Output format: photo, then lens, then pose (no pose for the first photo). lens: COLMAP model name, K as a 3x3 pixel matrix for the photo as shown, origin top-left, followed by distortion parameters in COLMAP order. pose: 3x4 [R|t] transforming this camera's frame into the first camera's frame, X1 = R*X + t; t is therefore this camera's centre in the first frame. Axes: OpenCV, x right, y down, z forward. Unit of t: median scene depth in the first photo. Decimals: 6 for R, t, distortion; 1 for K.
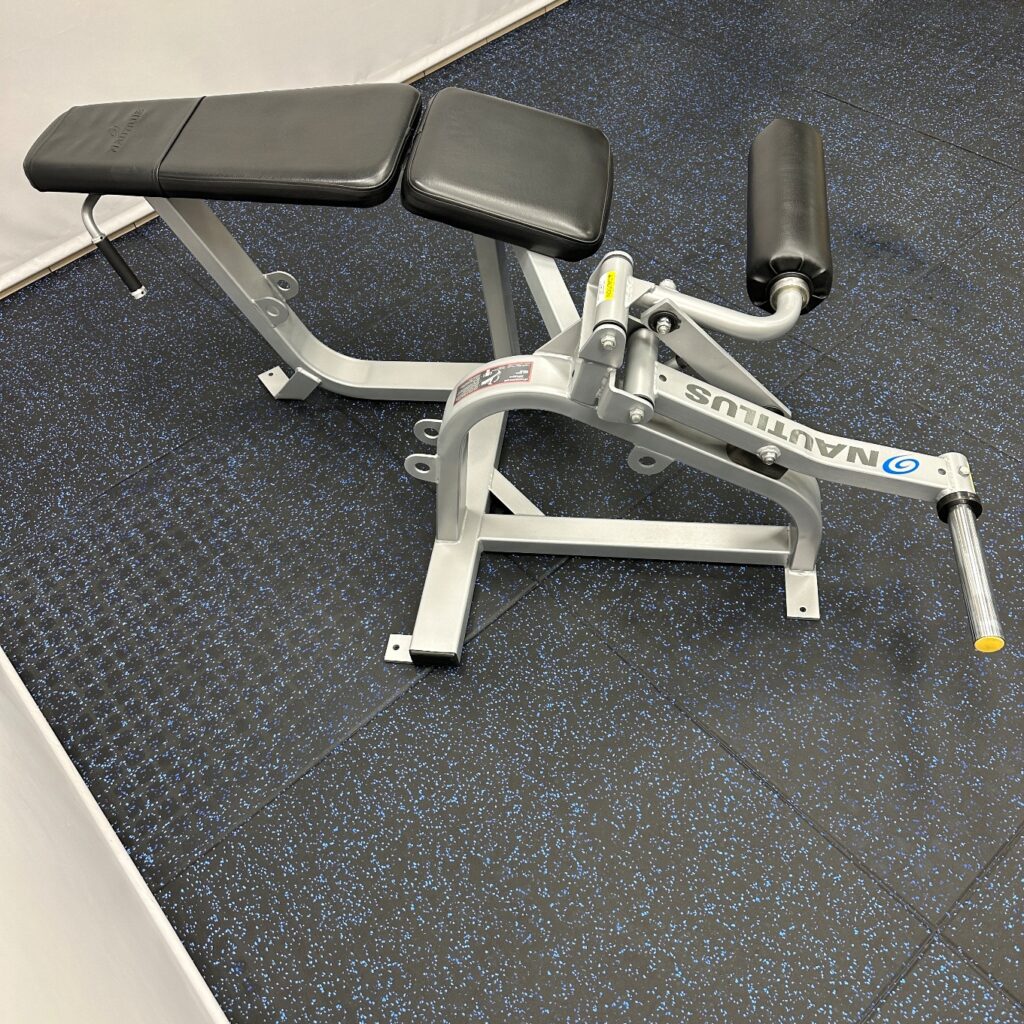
lens RADIAL K [[990.2, 0, 505.0], [0, 990.2, 513.7], [0, 0, 1]] dist [-0.003768, 0.000000]
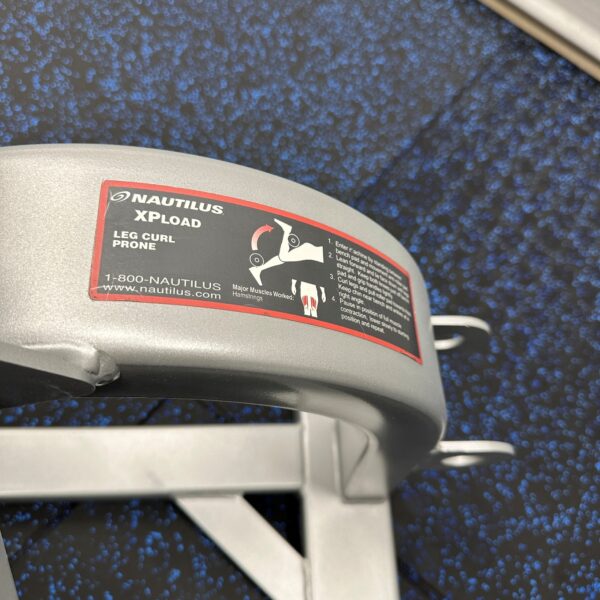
lens RADIAL K [[580.2, 0, 300.6], [0, 580.2, 299.3], [0, 0, 1]] dist [-0.003768, 0.000000]
pose [[-0.980311, 0.154237, -0.123290, 0.001654], [-0.180552, -0.447394, 0.875922, -0.229596], [0.079940, 0.880937, 0.466433, 0.832632]]
